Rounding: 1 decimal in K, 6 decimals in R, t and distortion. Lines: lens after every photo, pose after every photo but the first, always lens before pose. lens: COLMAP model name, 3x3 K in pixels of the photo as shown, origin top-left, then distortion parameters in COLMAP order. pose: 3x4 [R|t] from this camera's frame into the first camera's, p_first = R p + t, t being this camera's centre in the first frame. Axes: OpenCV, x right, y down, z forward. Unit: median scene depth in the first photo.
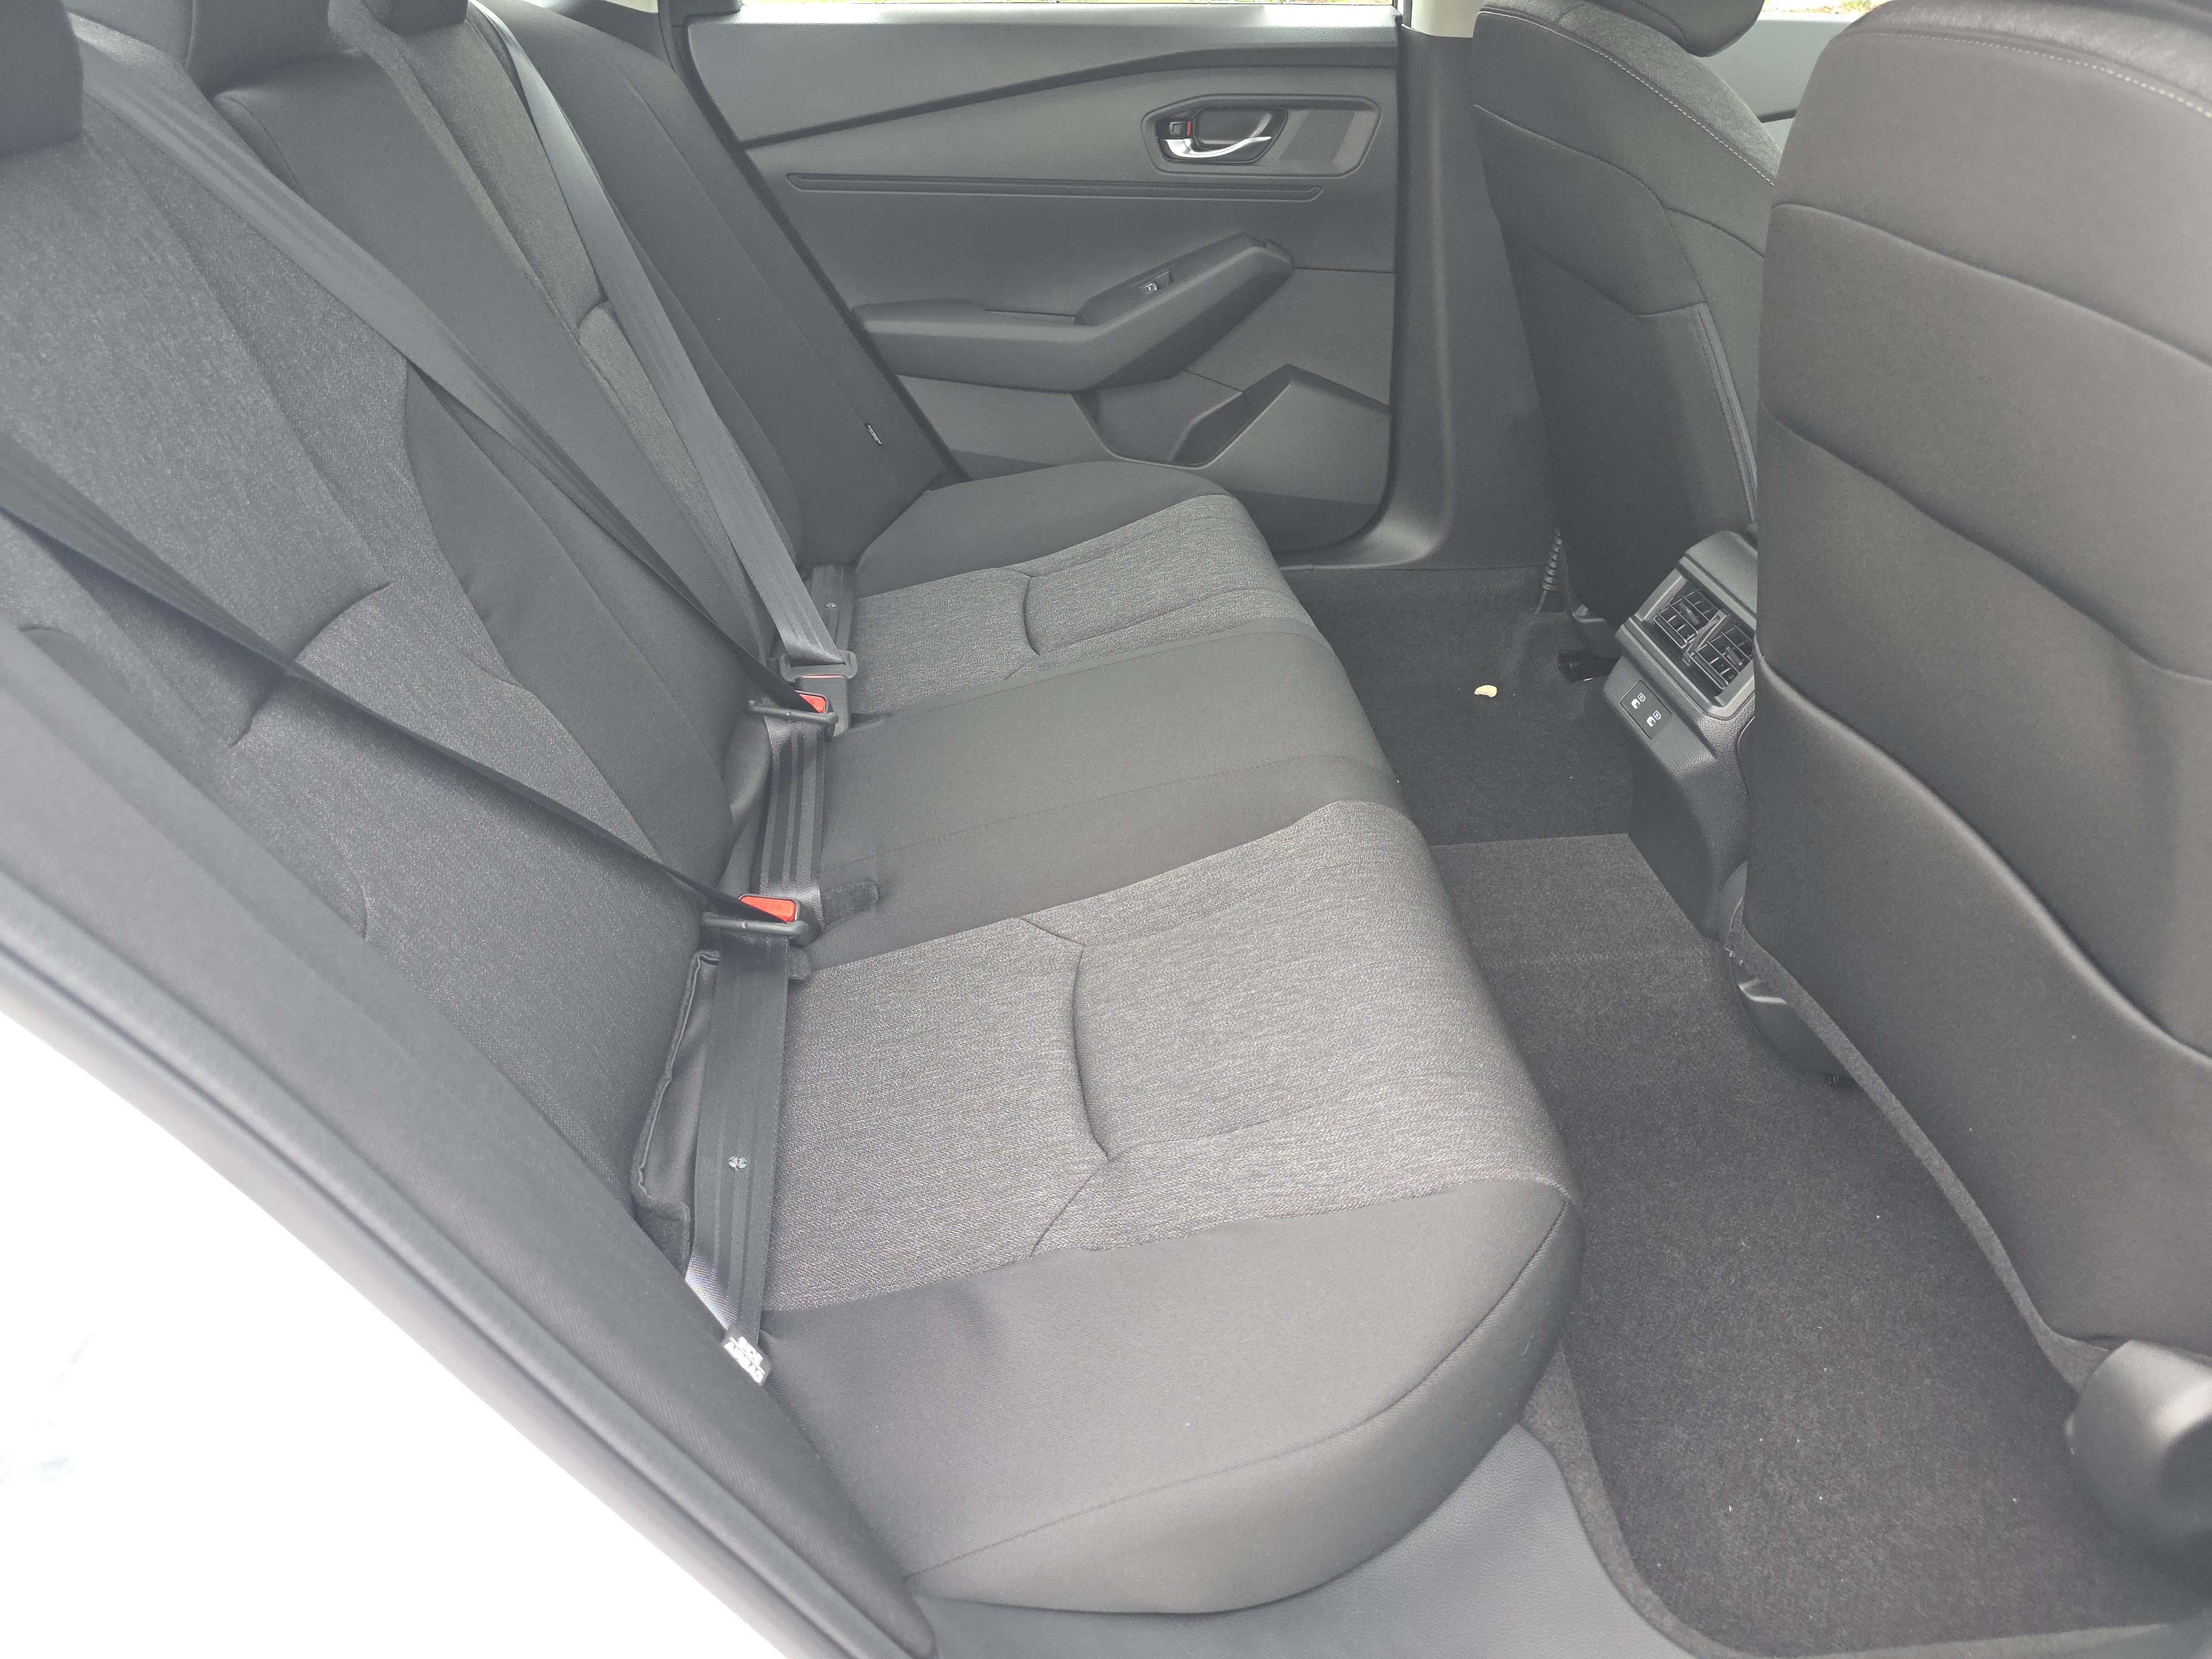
lens RADIAL K [[1532.3, 0, 1110.3], [0, 1532.3, 840.0], [0, 0, 1]] dist [0.041132, -0.051310]
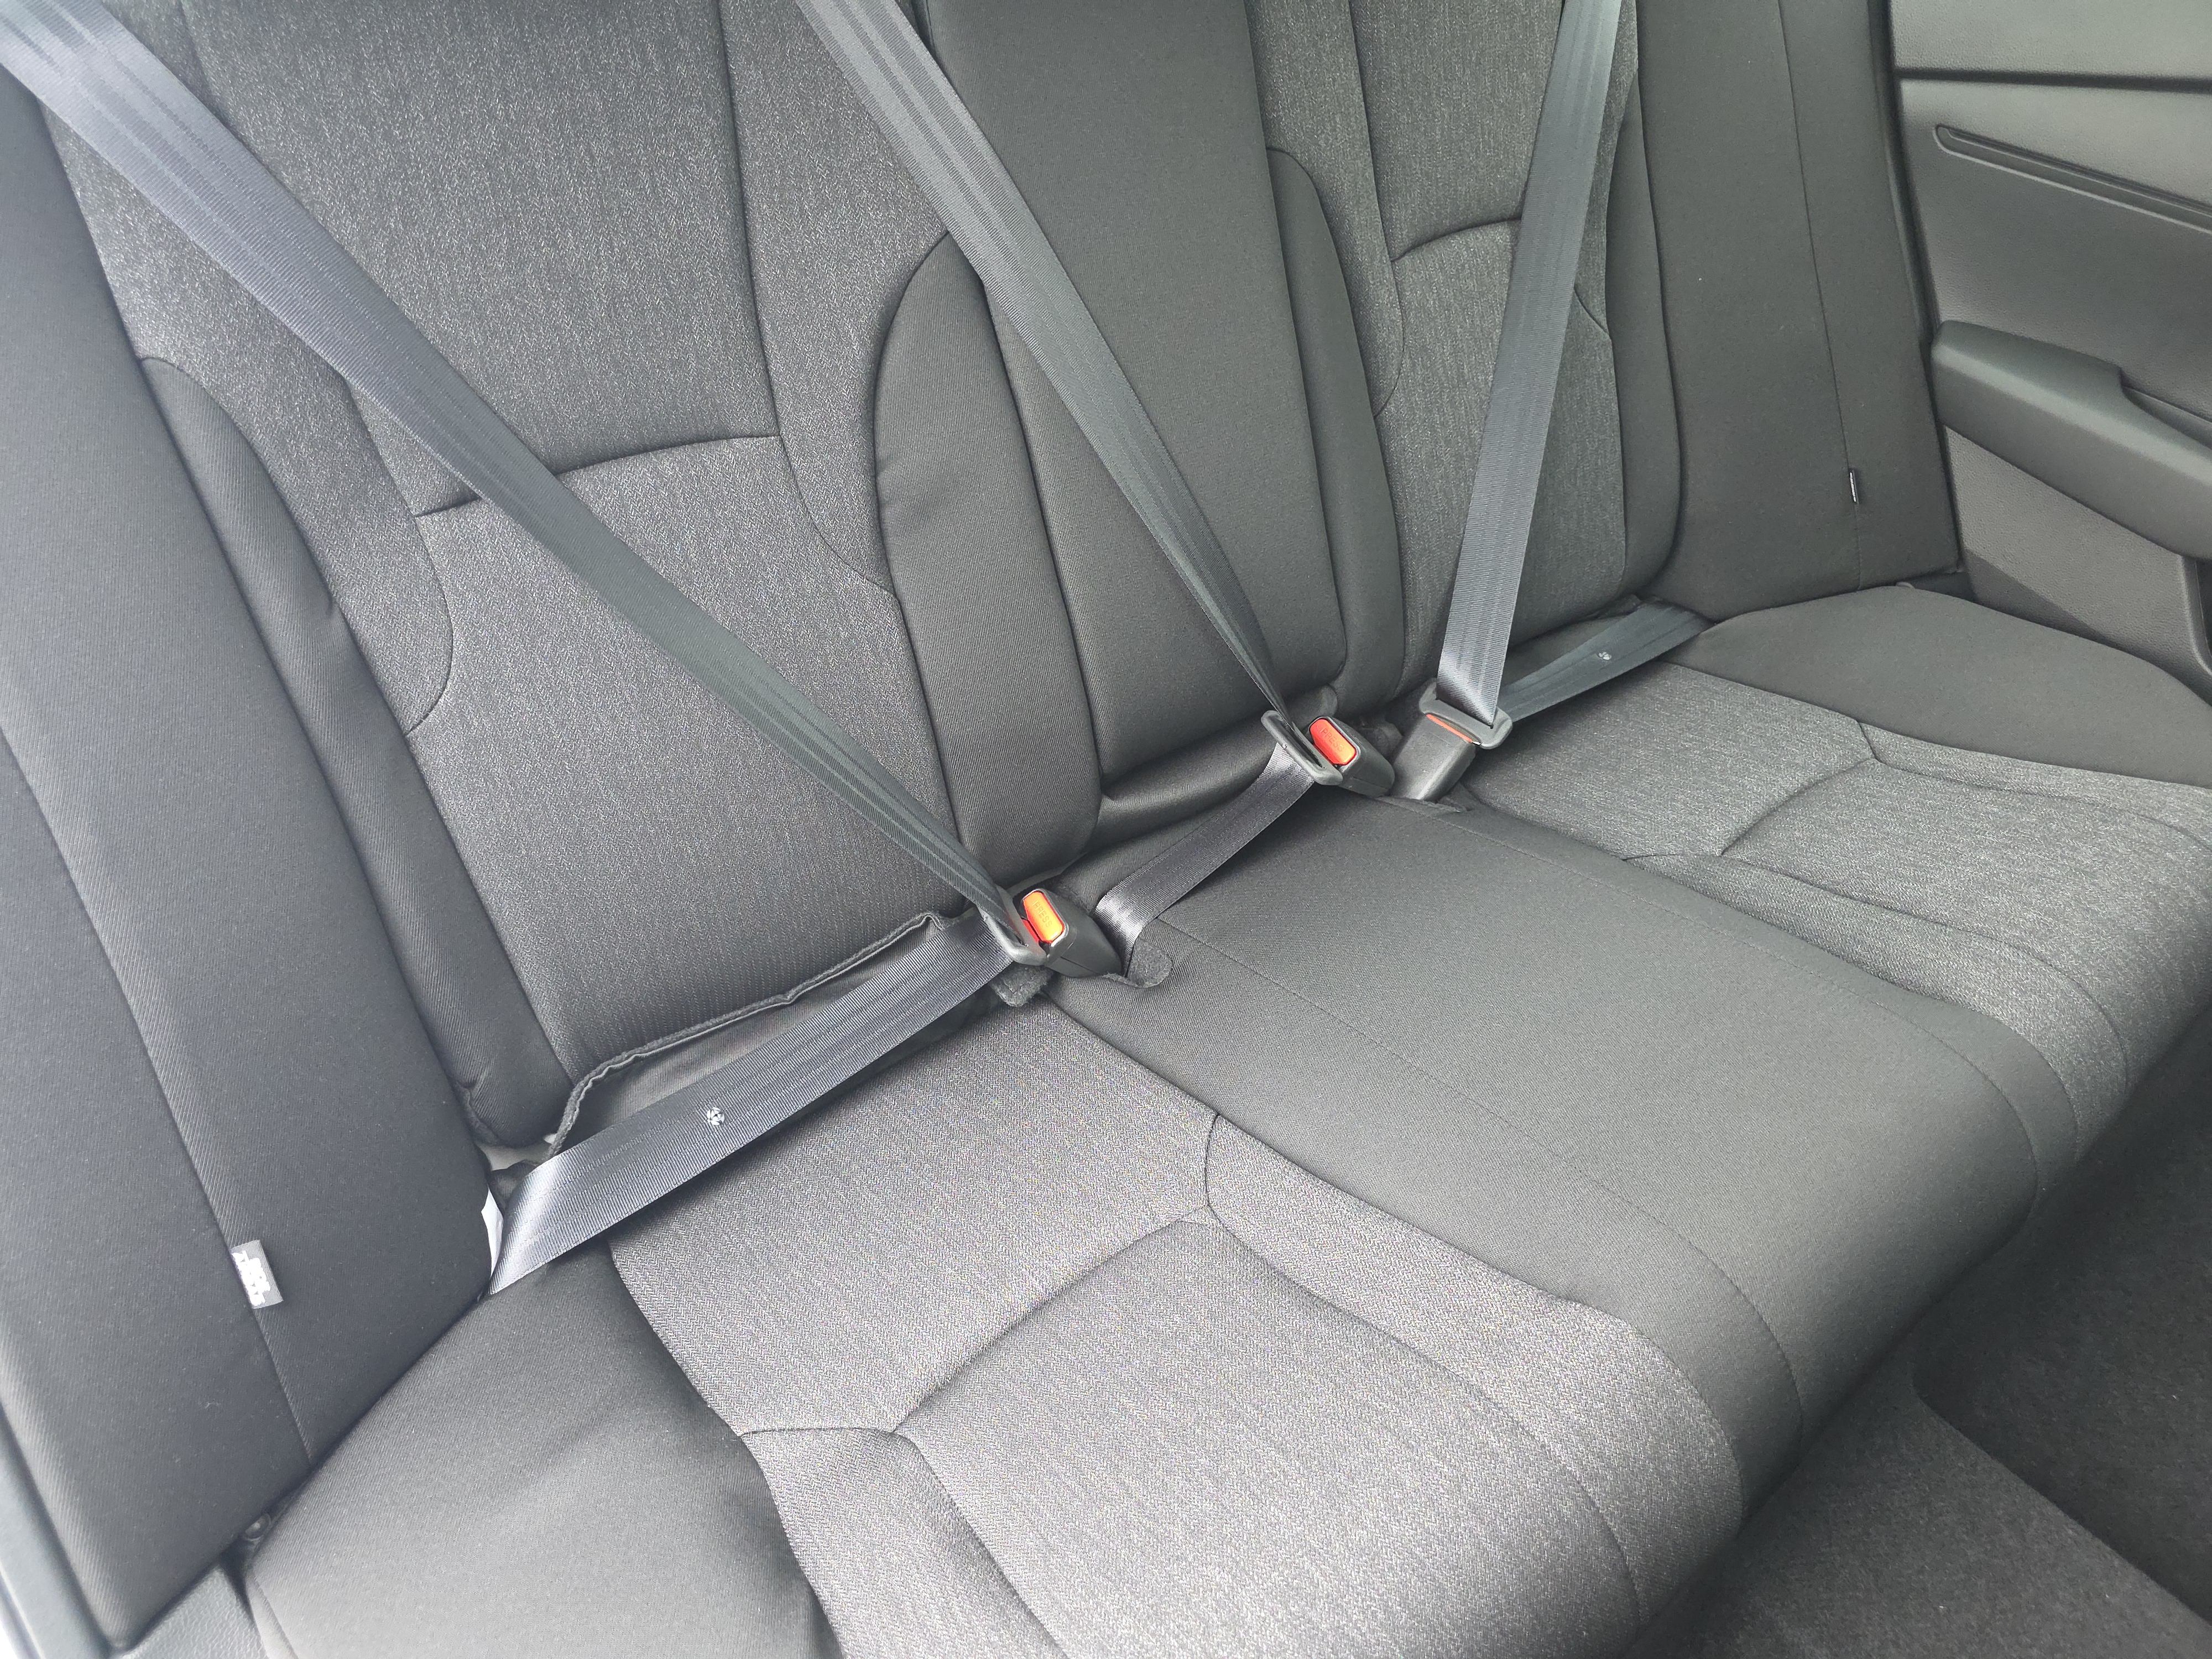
lens RADIAL K [[1475.2, 0, 1105.5], [0, 1475.2, 809.7], [0, 0, 1]] dist [0.003064, -0.000579]
pose [[0.534097, 0.554145, -0.638485, 0.210141], [-0.474810, 0.821483, 0.315788, -0.200455], [0.699497, 0.134498, 0.701865, 0.277691]]
